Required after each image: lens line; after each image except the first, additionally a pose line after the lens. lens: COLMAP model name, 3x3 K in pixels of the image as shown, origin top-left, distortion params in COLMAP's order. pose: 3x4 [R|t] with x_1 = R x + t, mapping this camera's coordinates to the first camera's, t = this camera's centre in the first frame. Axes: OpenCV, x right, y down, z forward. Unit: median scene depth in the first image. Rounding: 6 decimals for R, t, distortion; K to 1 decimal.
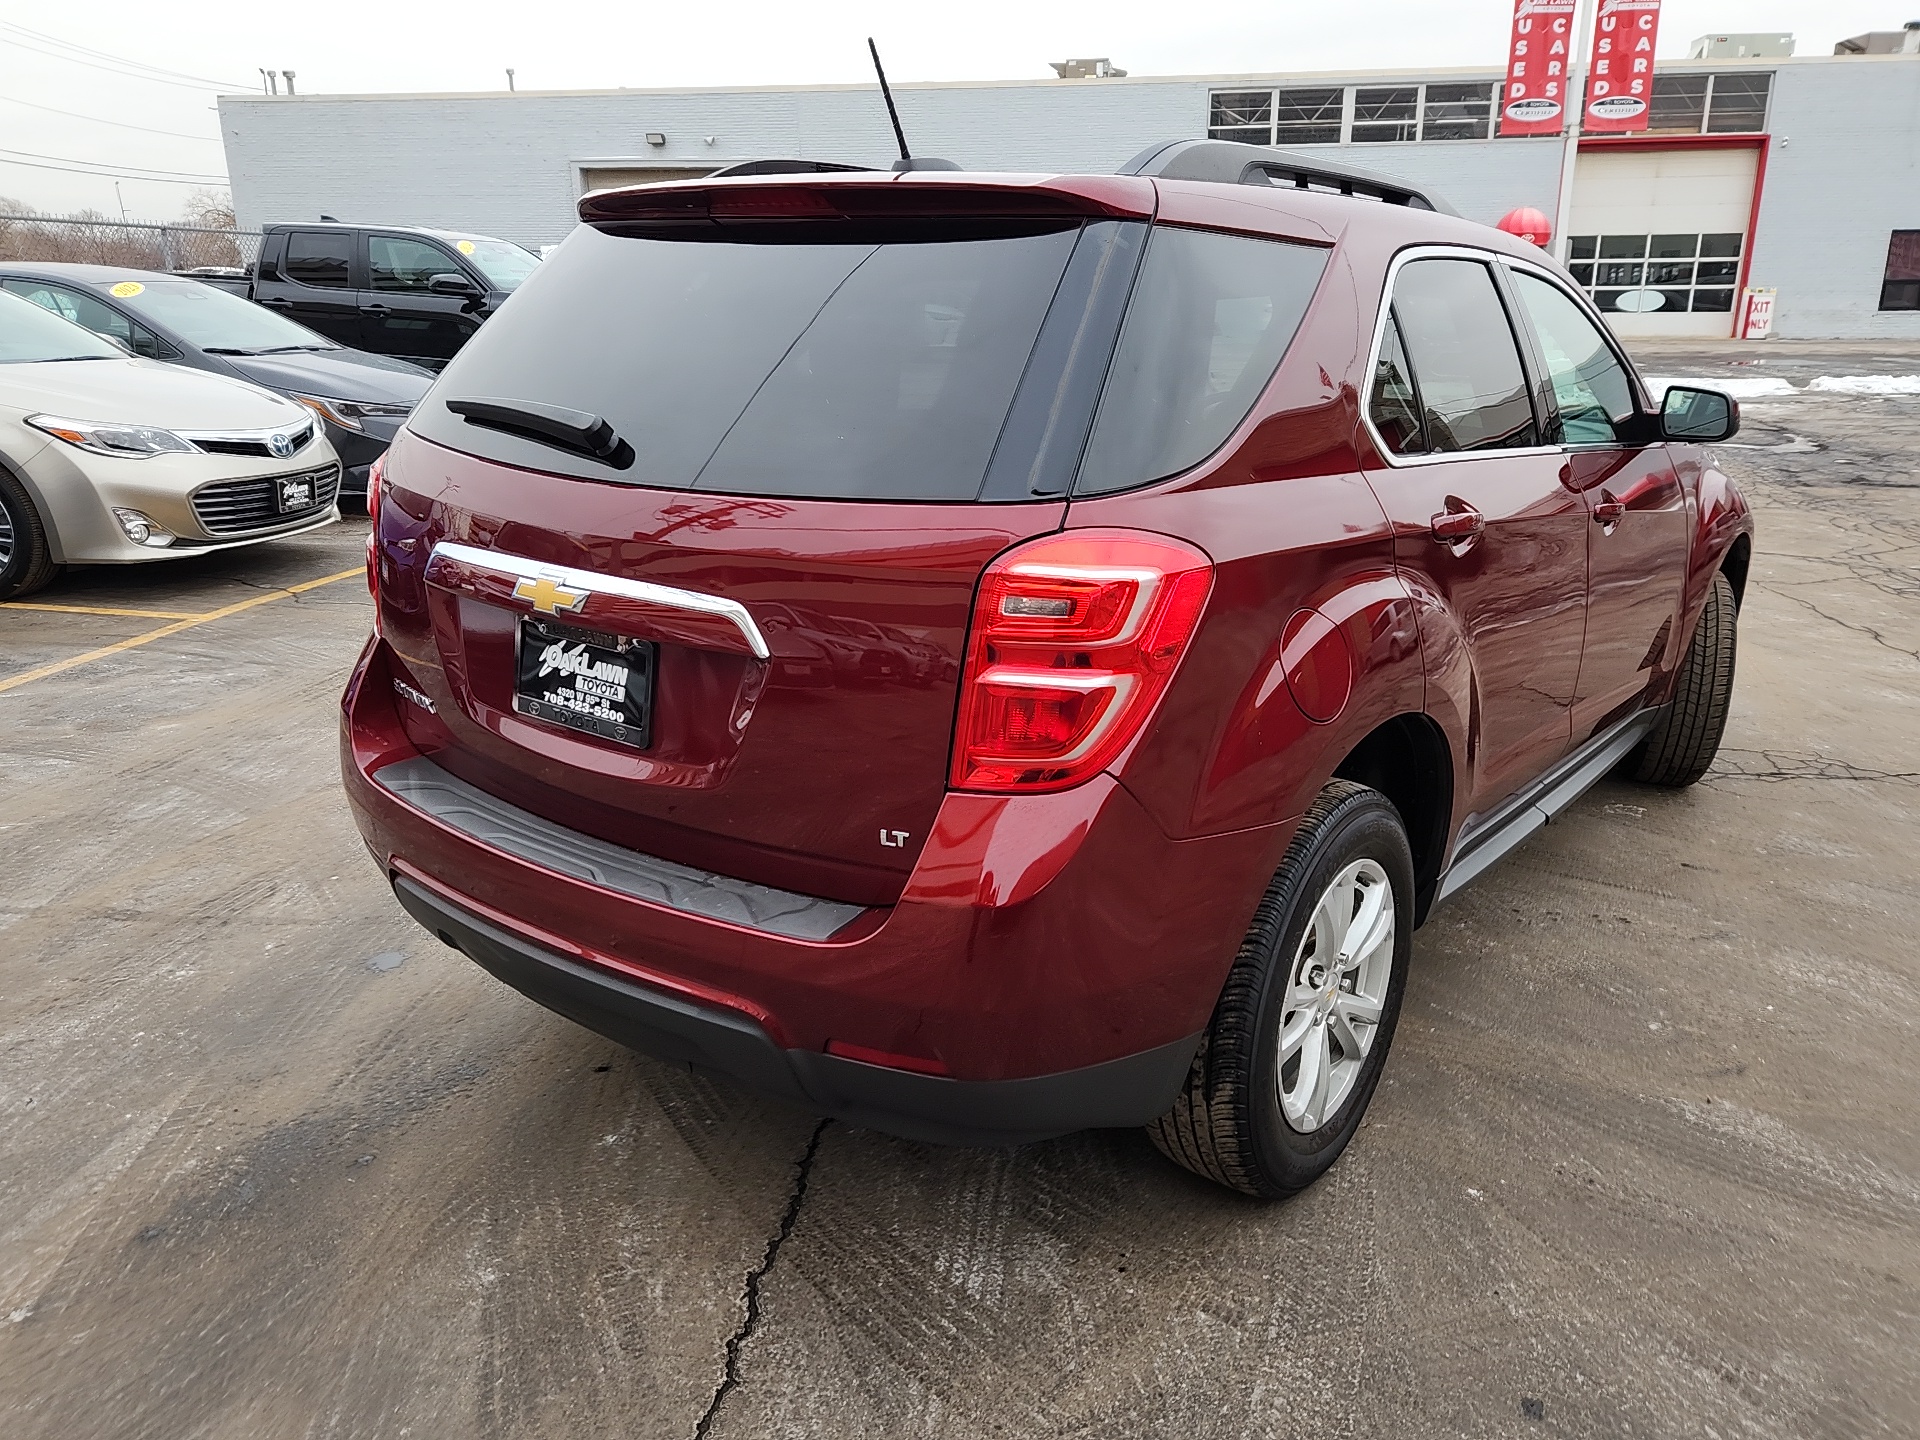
lens RADIAL K [[1467.1, 0, 981.3], [0, 1467.1, 766.0], [0, 0, 1]] dist [0.063148, -0.055410]
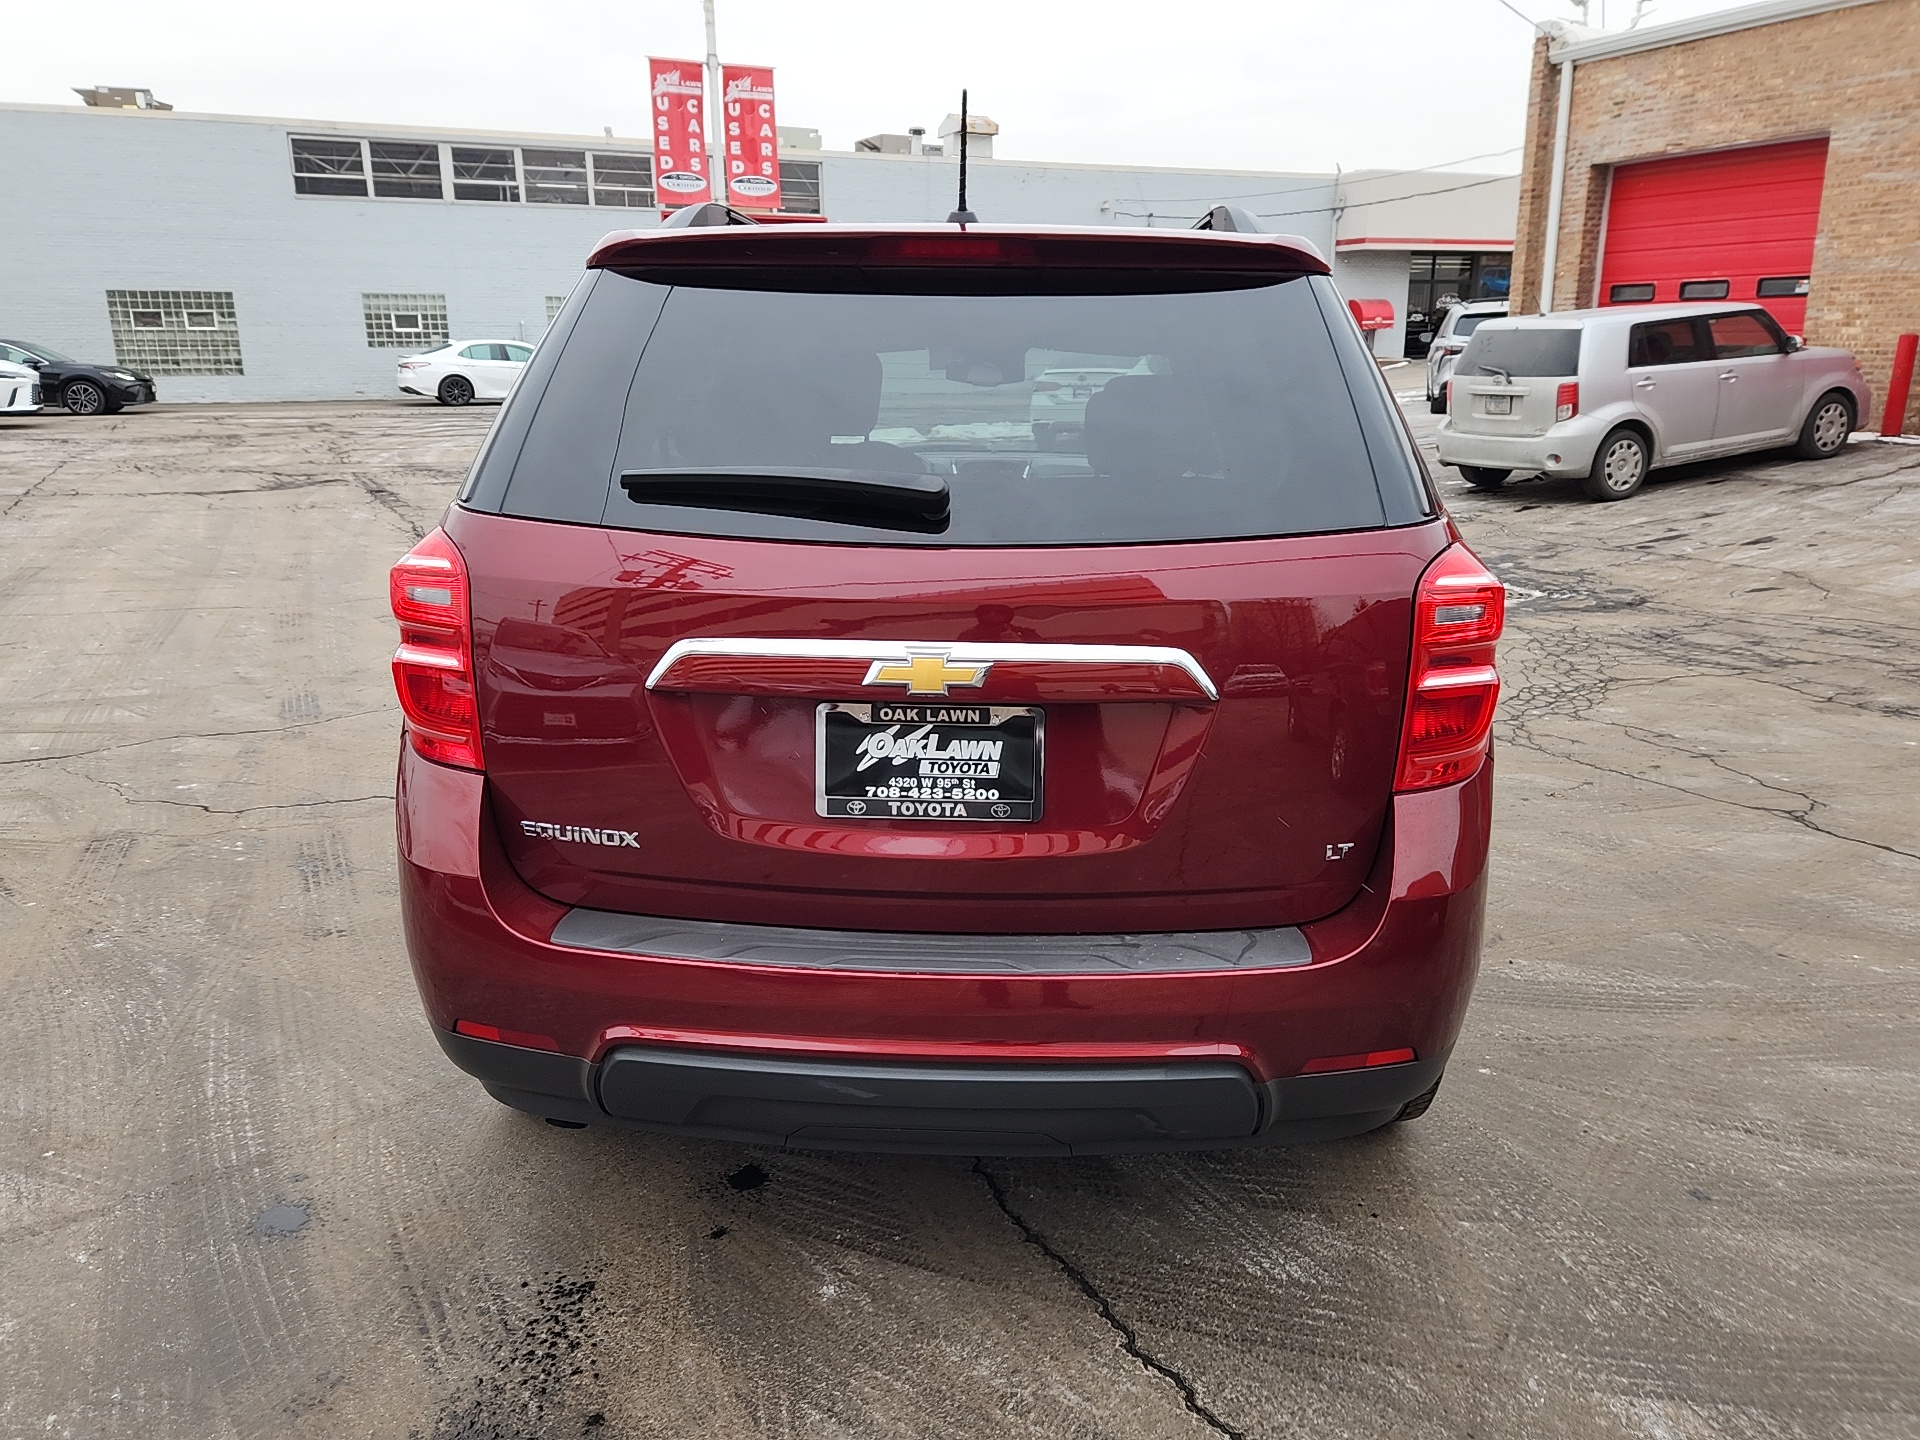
lens RADIAL K [[1467.1, 0, 981.3], [0, 1467.1, 766.0], [0, 0, 1]] dist [0.063148, -0.055410]
pose [[0.813771, -0.162494, 0.558007, -0.118898], [0.182800, 0.982954, 0.019653, -0.010961], [-0.551689, 0.086011, 0.829603, 0.036177]]
